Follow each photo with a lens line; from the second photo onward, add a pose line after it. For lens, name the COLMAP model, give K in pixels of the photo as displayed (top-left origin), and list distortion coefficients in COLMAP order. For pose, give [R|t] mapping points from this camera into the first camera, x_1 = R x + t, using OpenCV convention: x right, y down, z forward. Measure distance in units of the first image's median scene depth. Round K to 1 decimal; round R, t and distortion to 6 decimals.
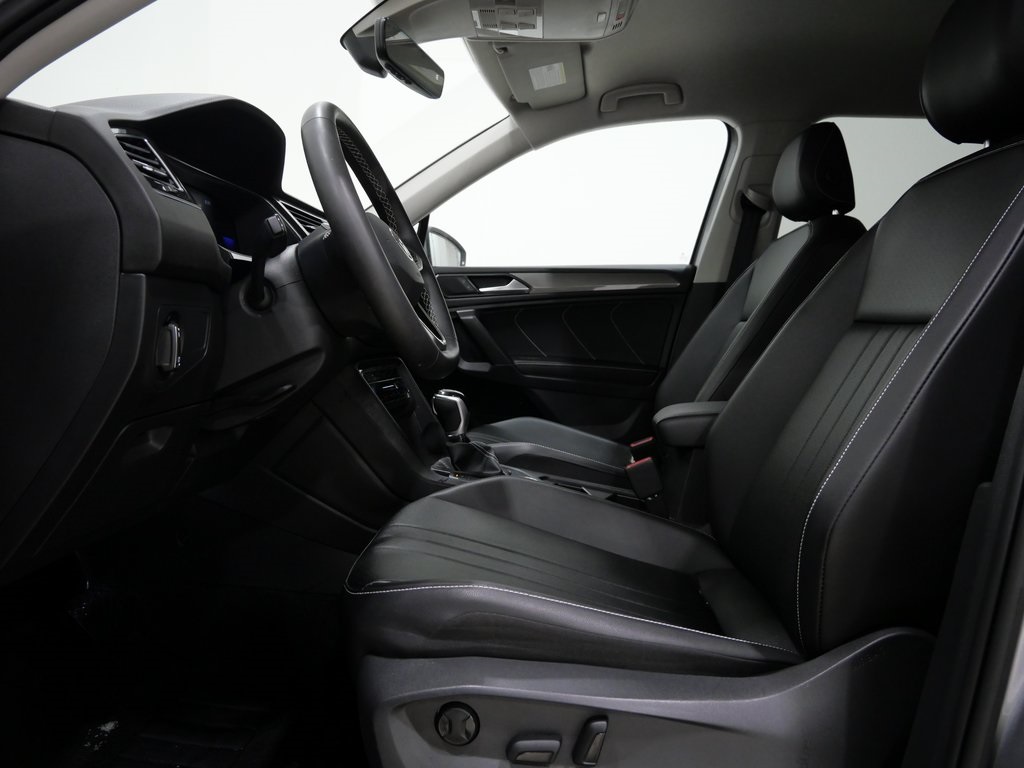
lens RADIAL K [[731.4, 0, 511.7], [0, 731.4, 383.3], [0, 0, 1]] dist [-0.031274, 0.003401]
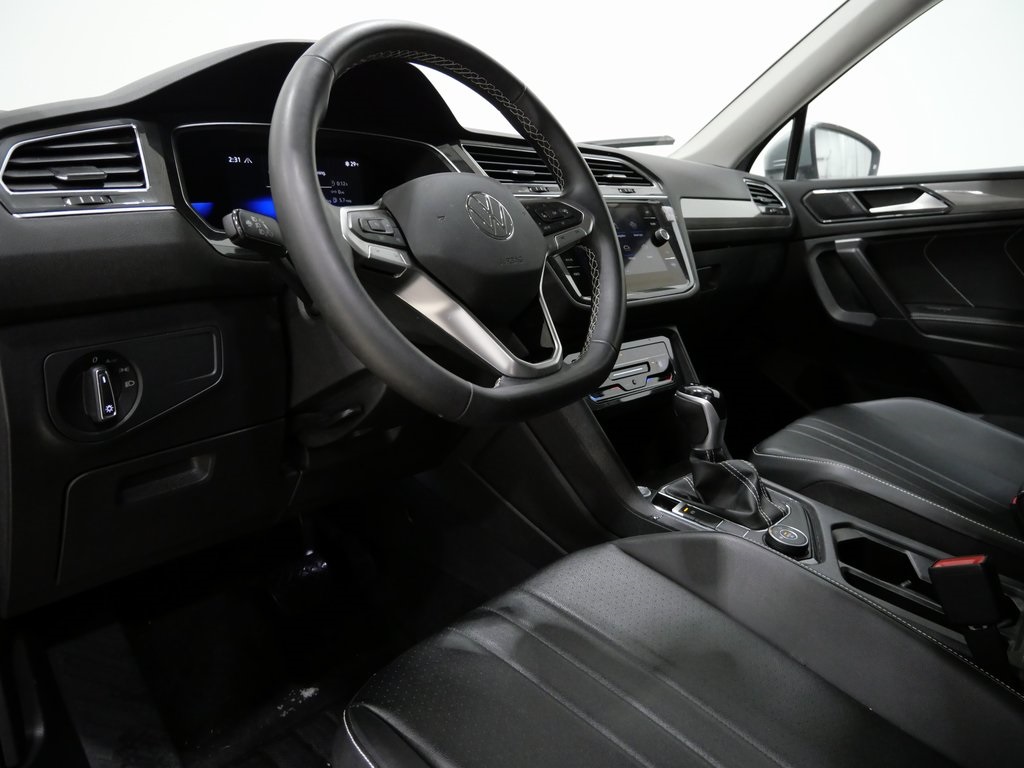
lens RADIAL K [[731.4, 0, 513.1], [0, 731.4, 385.8], [0, 0, 1]] dist [-0.031274, 0.003401]
pose [[0.784857, 0.107848, -0.610220, 0.134396], [-0.014625, 0.987688, 0.155750, -0.064652], [0.619504, -0.113317, 0.776771, 0.217034]]
